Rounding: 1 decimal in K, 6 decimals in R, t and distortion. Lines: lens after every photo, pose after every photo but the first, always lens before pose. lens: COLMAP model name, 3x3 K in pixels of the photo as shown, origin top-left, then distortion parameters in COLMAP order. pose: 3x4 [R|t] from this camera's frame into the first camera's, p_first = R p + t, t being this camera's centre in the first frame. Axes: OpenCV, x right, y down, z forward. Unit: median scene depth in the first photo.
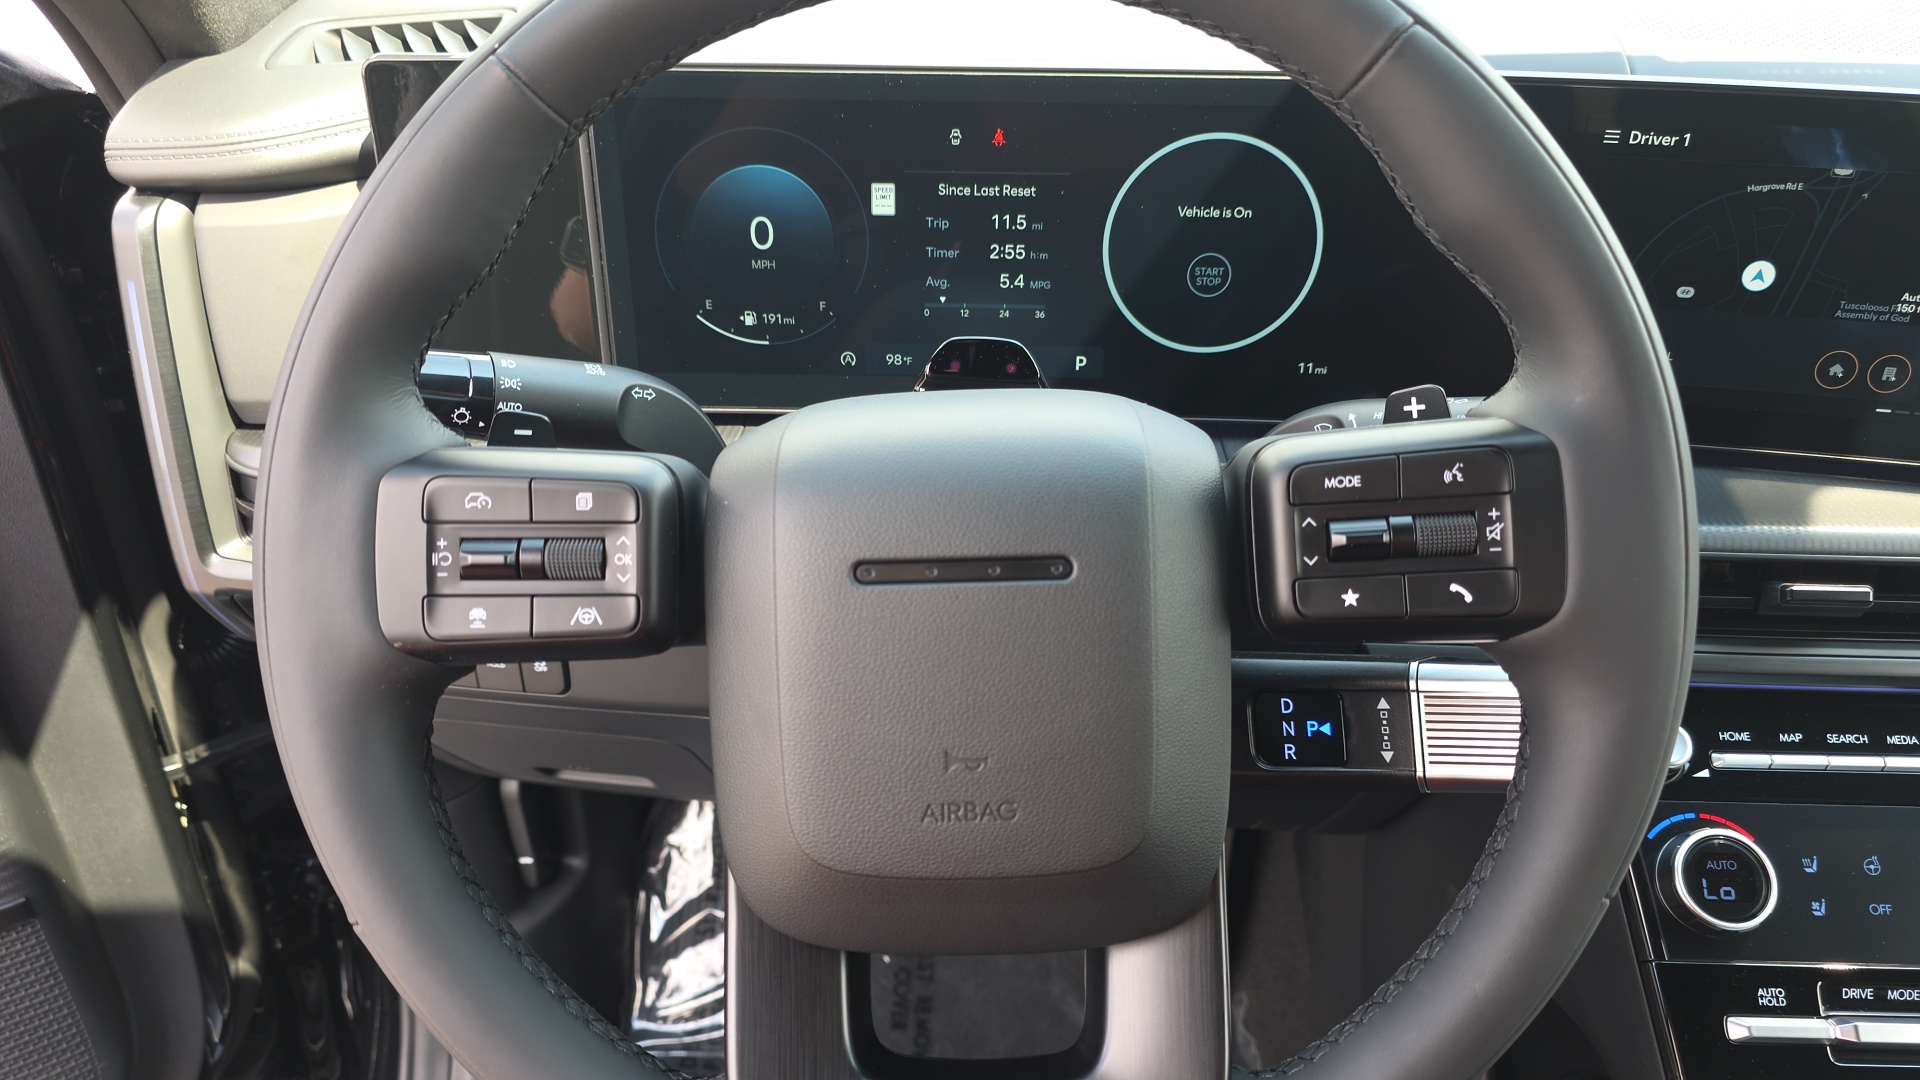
lens RADIAL K [[1253.0, 0, 939.9], [0, 1253.0, 547.4], [0, 0, 1]] dist [0.049362, -0.042481]
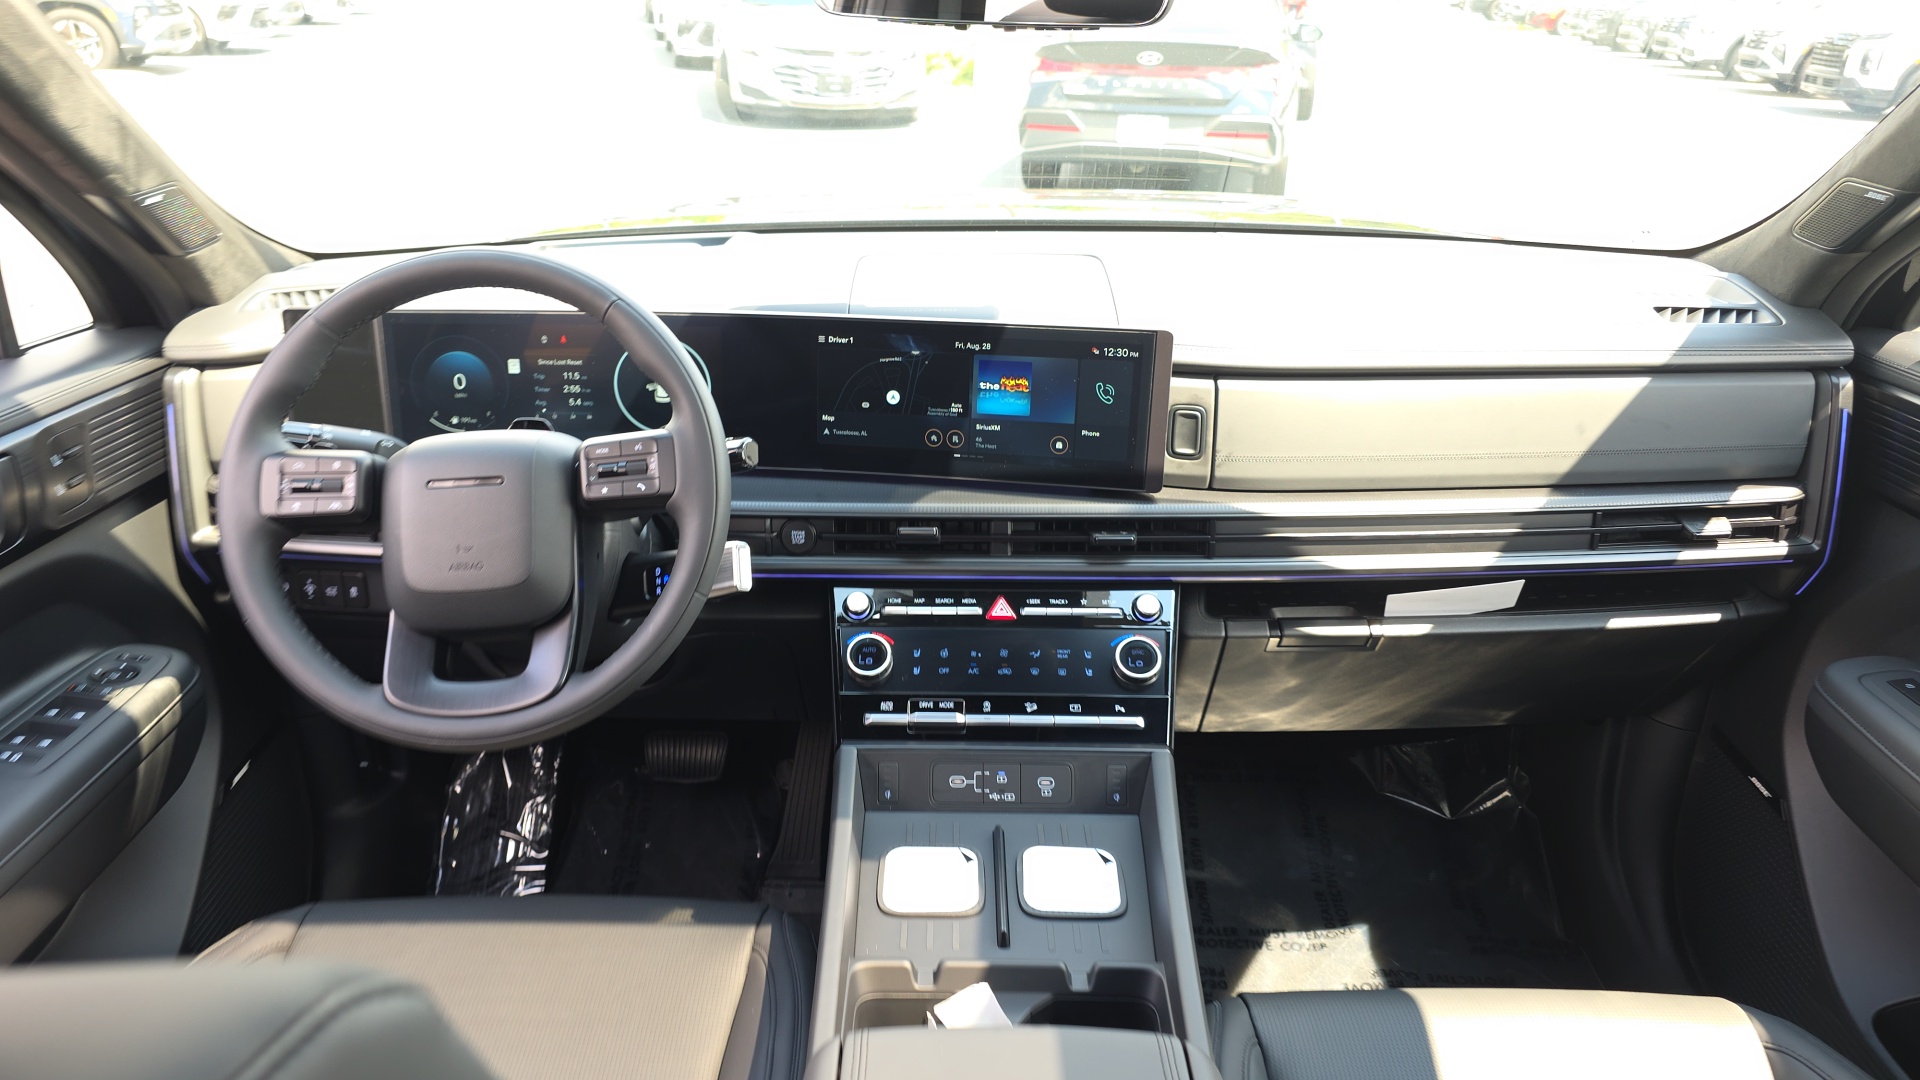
lens RADIAL K [[1315.0, 0, 960.0], [0, 1315.0, 540.0], [0, 0, 1]] dist [0.053722, -0.067261]
pose [[0.999843, -0.010359, 0.014399, 0.736940], [0.012527, 0.987084, -0.159713, 0.428281], [-0.012559, 0.159869, 0.987058, -1.326800]]
